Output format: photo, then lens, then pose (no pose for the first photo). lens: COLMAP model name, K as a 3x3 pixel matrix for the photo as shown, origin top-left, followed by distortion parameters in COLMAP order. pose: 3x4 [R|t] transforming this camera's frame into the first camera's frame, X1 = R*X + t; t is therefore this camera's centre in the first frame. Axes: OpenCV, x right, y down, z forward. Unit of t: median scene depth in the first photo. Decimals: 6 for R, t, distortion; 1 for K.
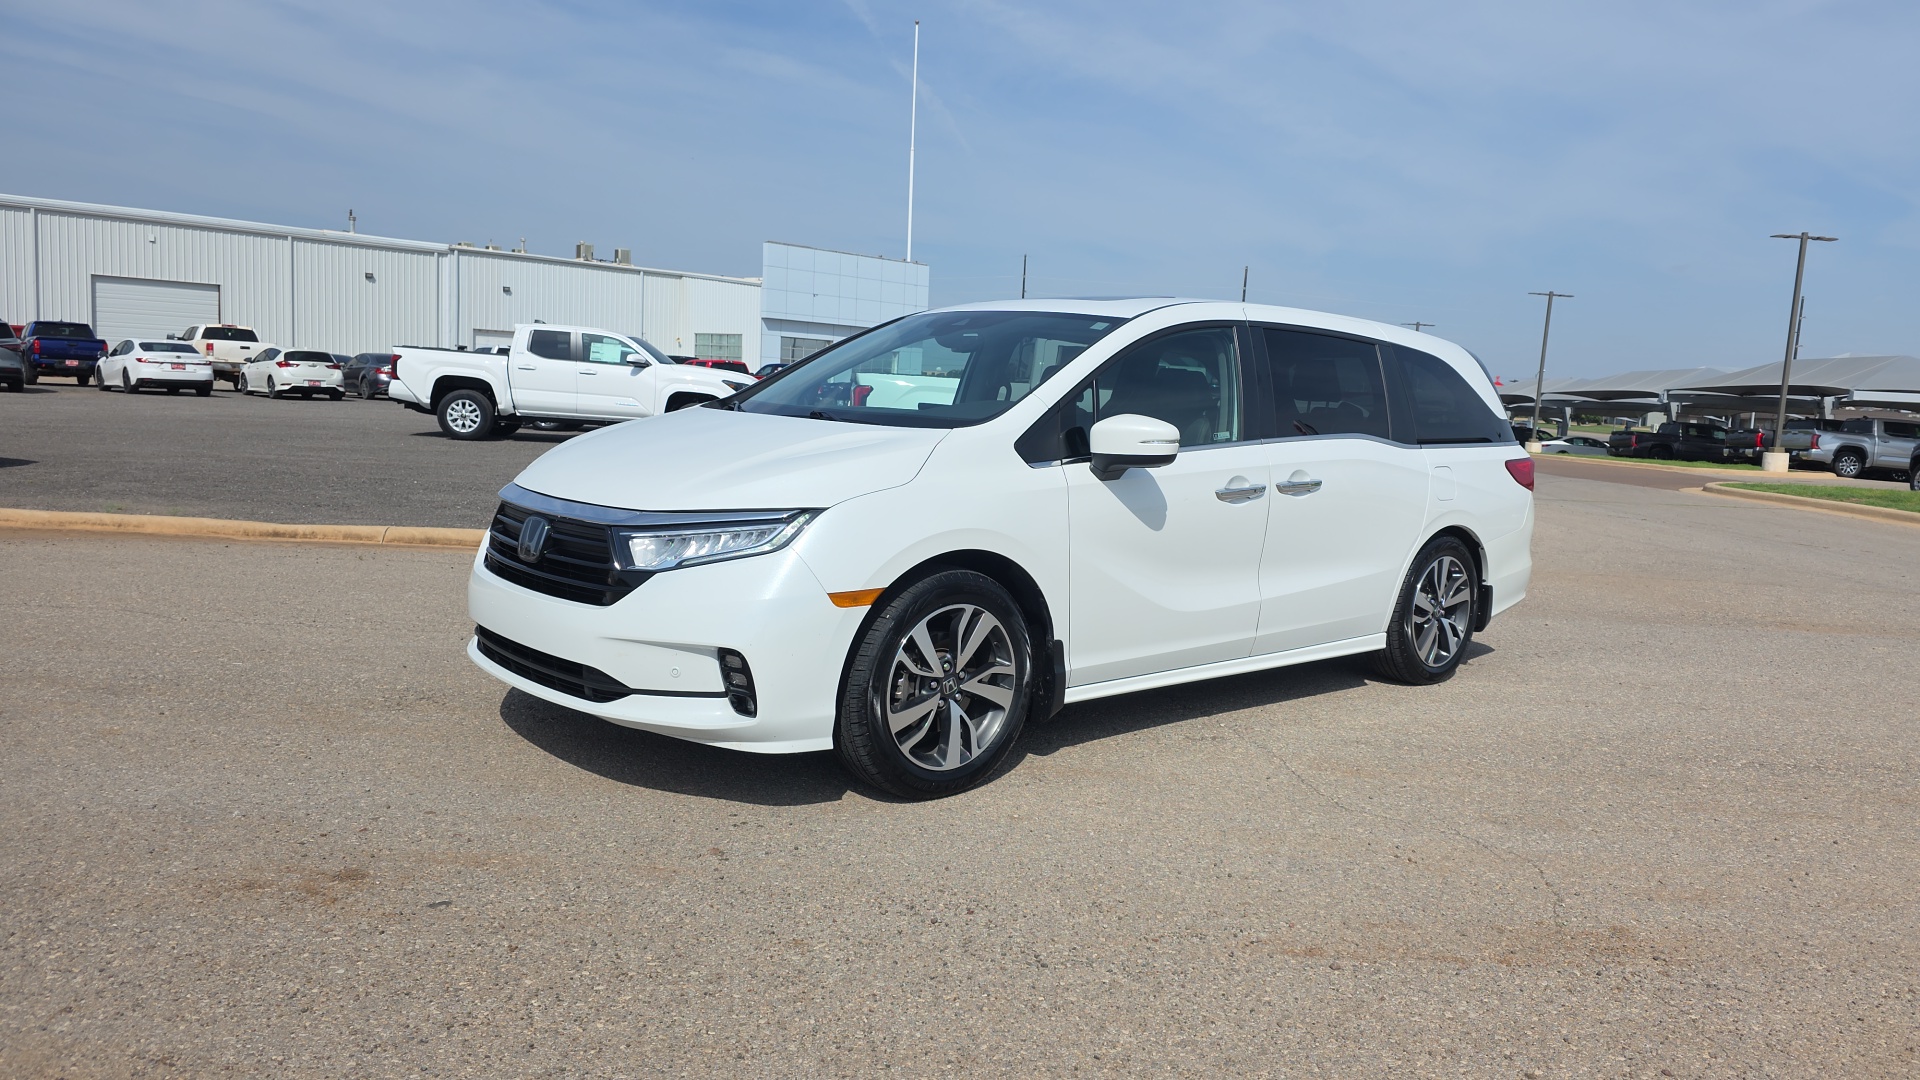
lens RADIAL K [[1261.2, 0, 1000.8], [0, 1261.2, 516.8], [0, 0, 1]] dist [0.015105, -0.002361]
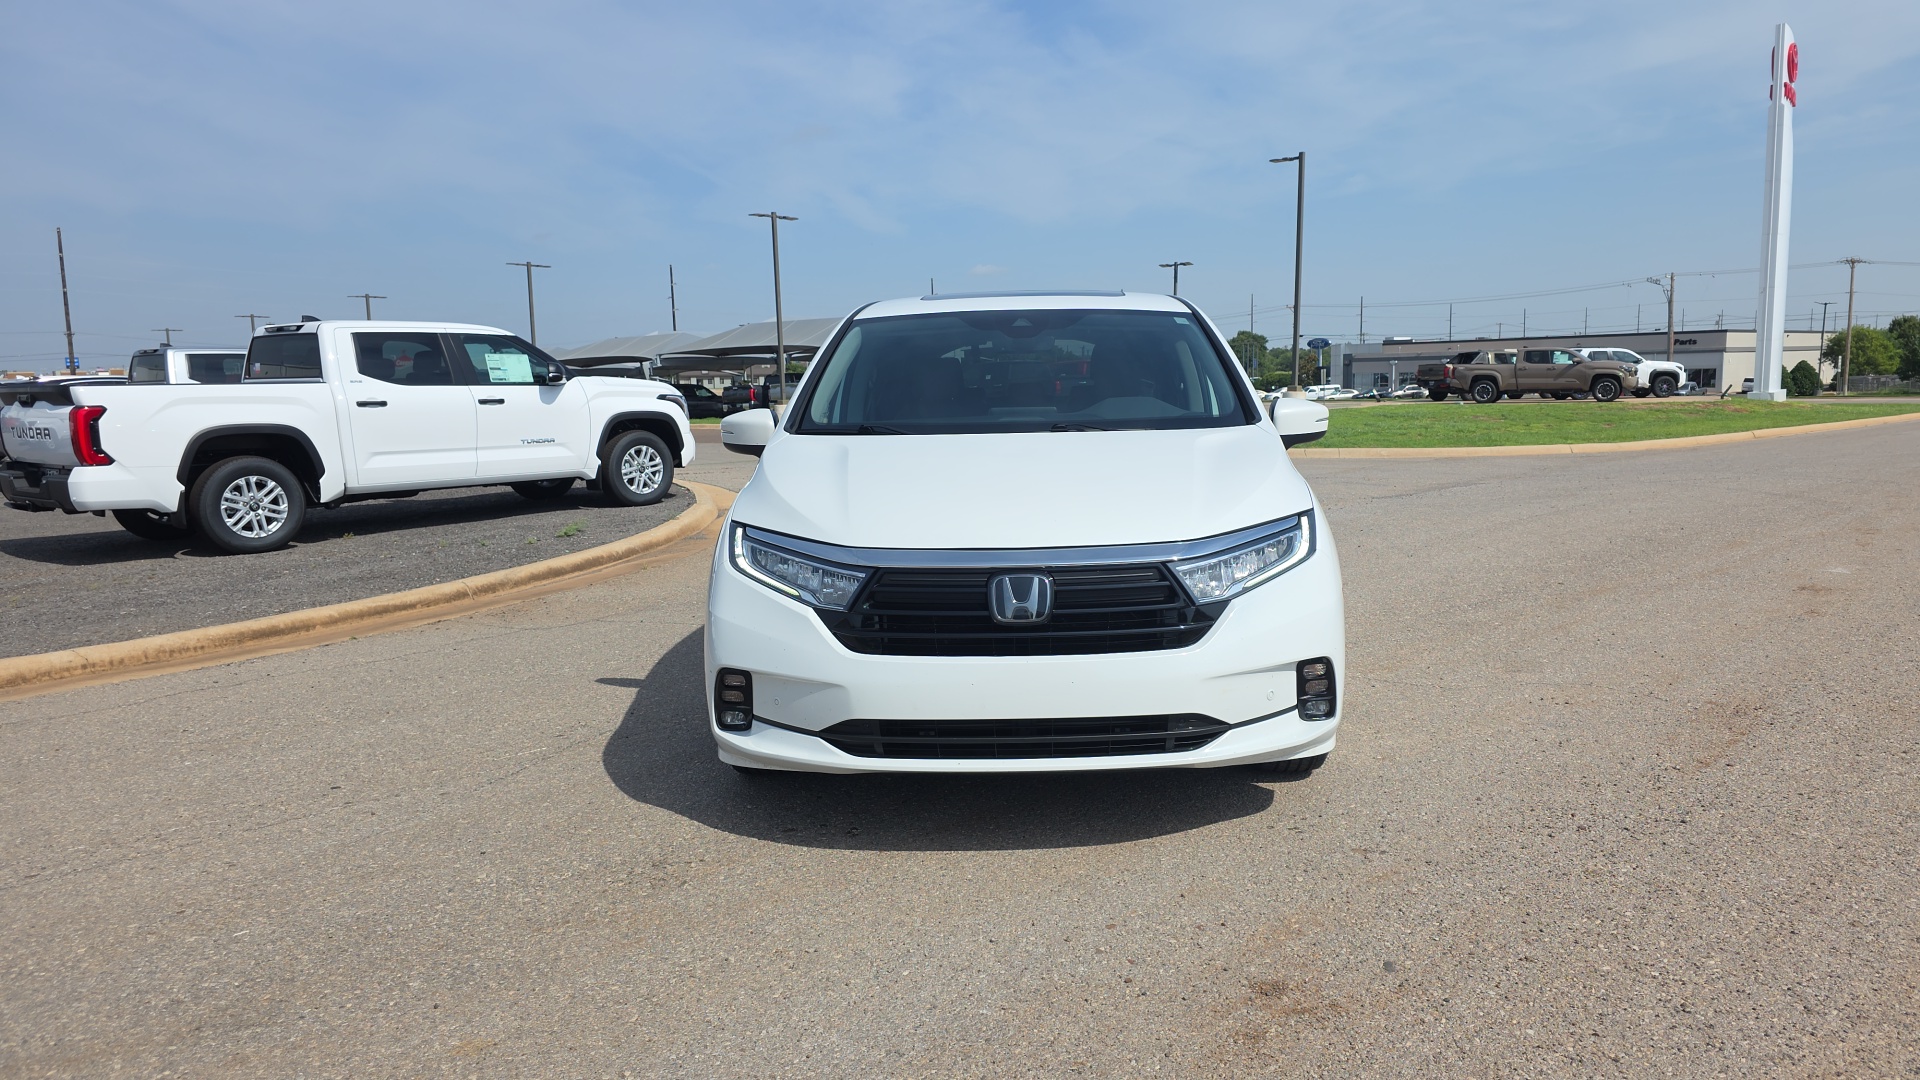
lens RADIAL K [[1304.2, 0, 987.4], [0, 1304.2, 536.8], [0, 0, 1]] dist [0.039958, -0.036734]
pose [[0.677757, -0.143055, 0.721236, -1.029498], [0.116832, 0.989382, 0.086453, -0.102058], [-0.725945, 0.025669, 0.687274, 0.425106]]
